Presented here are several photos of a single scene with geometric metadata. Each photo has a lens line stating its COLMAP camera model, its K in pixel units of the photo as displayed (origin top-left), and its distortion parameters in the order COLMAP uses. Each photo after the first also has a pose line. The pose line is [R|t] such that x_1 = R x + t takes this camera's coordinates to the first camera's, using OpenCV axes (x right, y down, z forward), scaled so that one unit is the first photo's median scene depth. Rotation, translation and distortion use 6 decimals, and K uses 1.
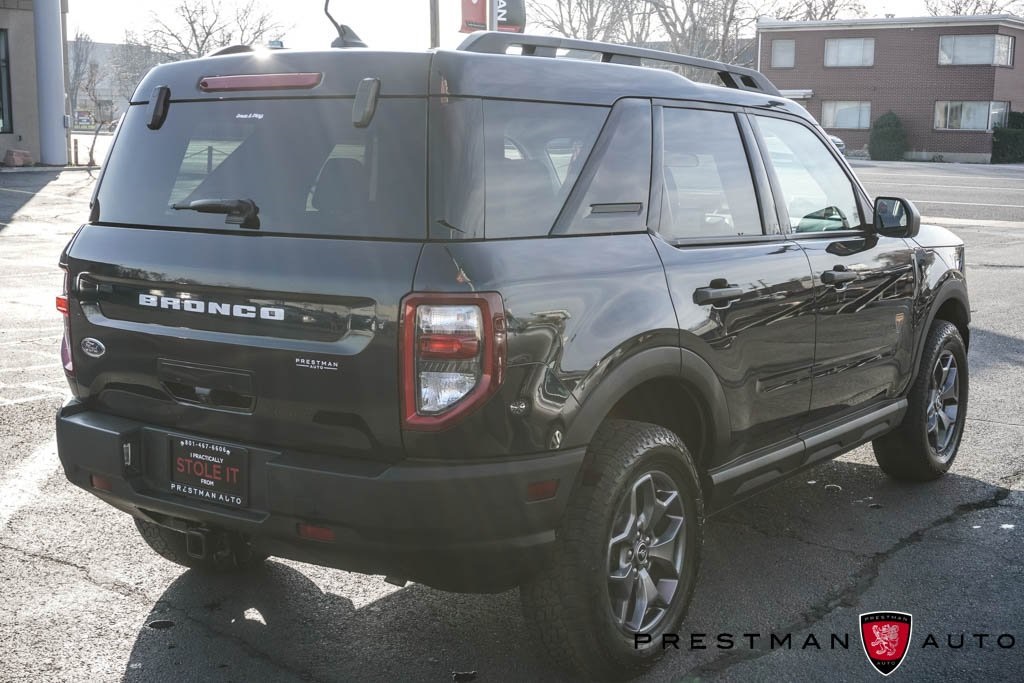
lens RADIAL K [[1342.1, 0, 515.3], [0, 1342.1, 342.6], [0, 0, 1]] dist [0.020971, 0.000000]
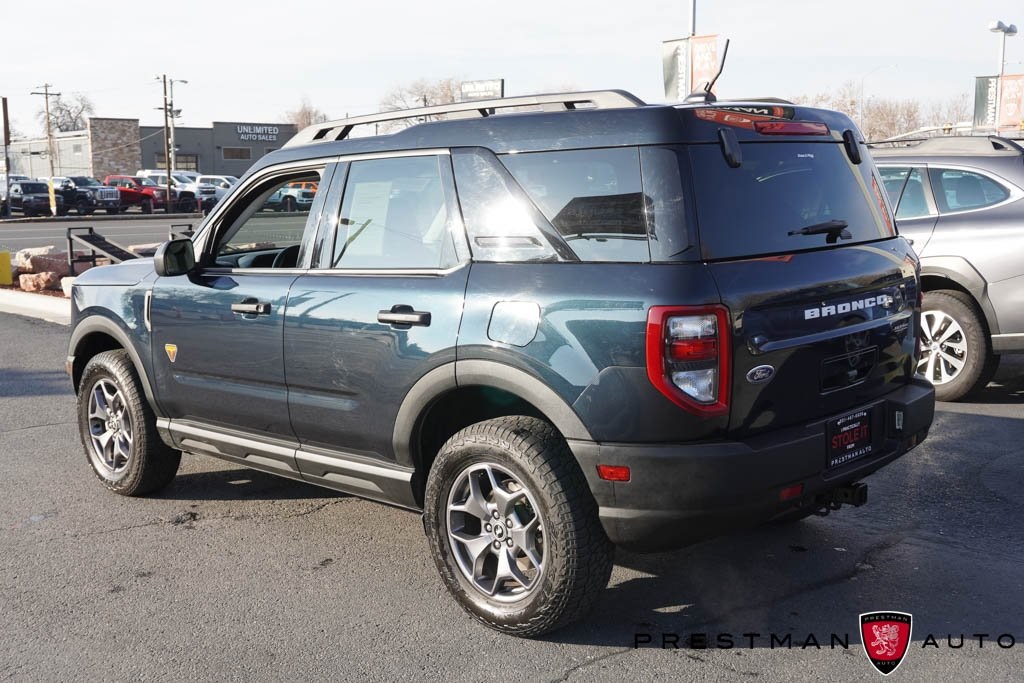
lens RADIAL K [[1162.1, 0, 515.1], [0, 1162.1, 339.4], [0, 0, 1]] dist [0.010609, 0.000000]
pose [[0.145460, -0.147787, 0.978264, -1.315103], [0.171582, 0.977566, 0.122168, -0.179070], [-0.974372, 0.150082, 0.167554, 1.101934]]
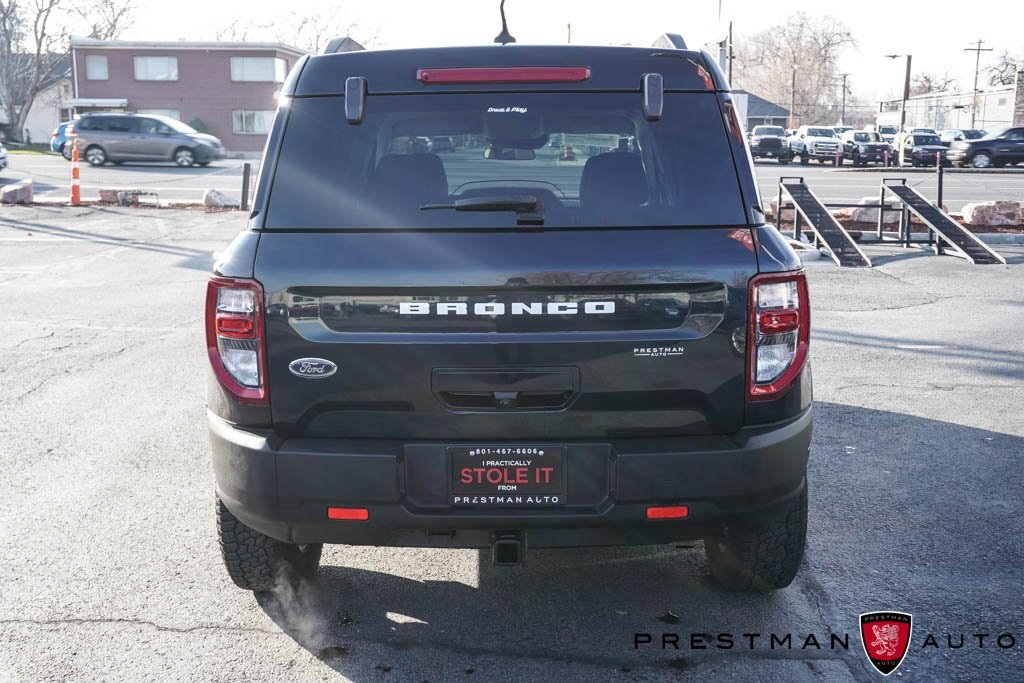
lens RADIAL K [[1080.9, 0, 507.6], [0, 1080.9, 343.7], [0, 0, 1]] dist [0.009700, 0.000000]
pose [[0.826727, -0.113699, 0.550994, -0.645600], [0.094708, 0.993515, 0.062913, -0.049068], [-0.554574, 0.000172, 0.832134, 0.345035]]
